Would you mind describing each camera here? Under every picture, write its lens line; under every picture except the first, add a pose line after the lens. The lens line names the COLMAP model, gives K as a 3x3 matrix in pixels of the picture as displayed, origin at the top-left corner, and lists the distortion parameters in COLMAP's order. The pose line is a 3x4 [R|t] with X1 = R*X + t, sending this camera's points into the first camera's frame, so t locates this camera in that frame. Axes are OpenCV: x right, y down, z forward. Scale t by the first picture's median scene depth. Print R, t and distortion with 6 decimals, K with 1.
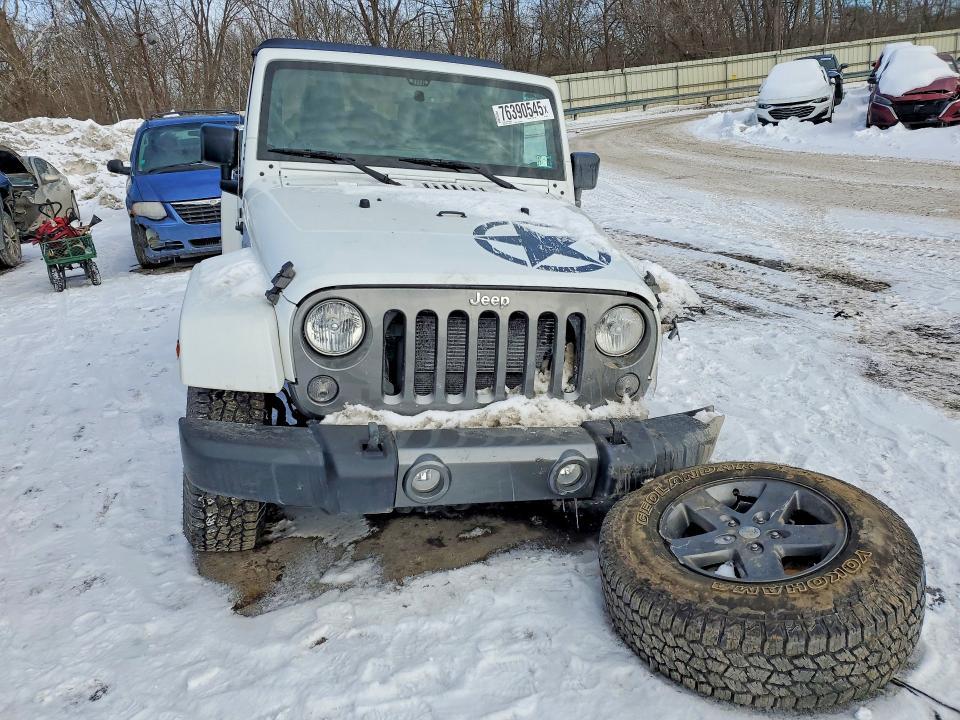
lens RADIAL K [[741.2, 0, 478.4], [0, 741.2, 362.2], [0, 0, 1]] dist [0.017343, 0.008764]
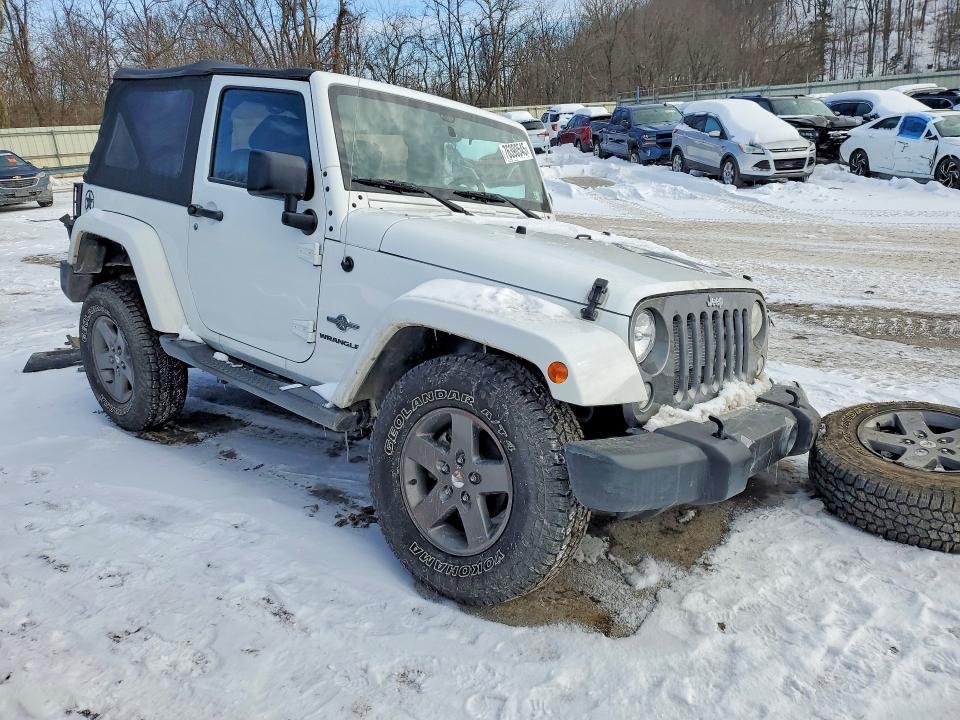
lens RADIAL K [[741.2, 0, 477.3], [0, 741.2, 358.3], [0, 0, 1]] dist [0.017343, 0.008764]
pose [[0.813797, -0.115892, 0.569476, -0.708483], [0.161315, 0.986454, -0.029774, -0.016155], [-0.558312, 0.116095, 0.821468, 0.187564]]
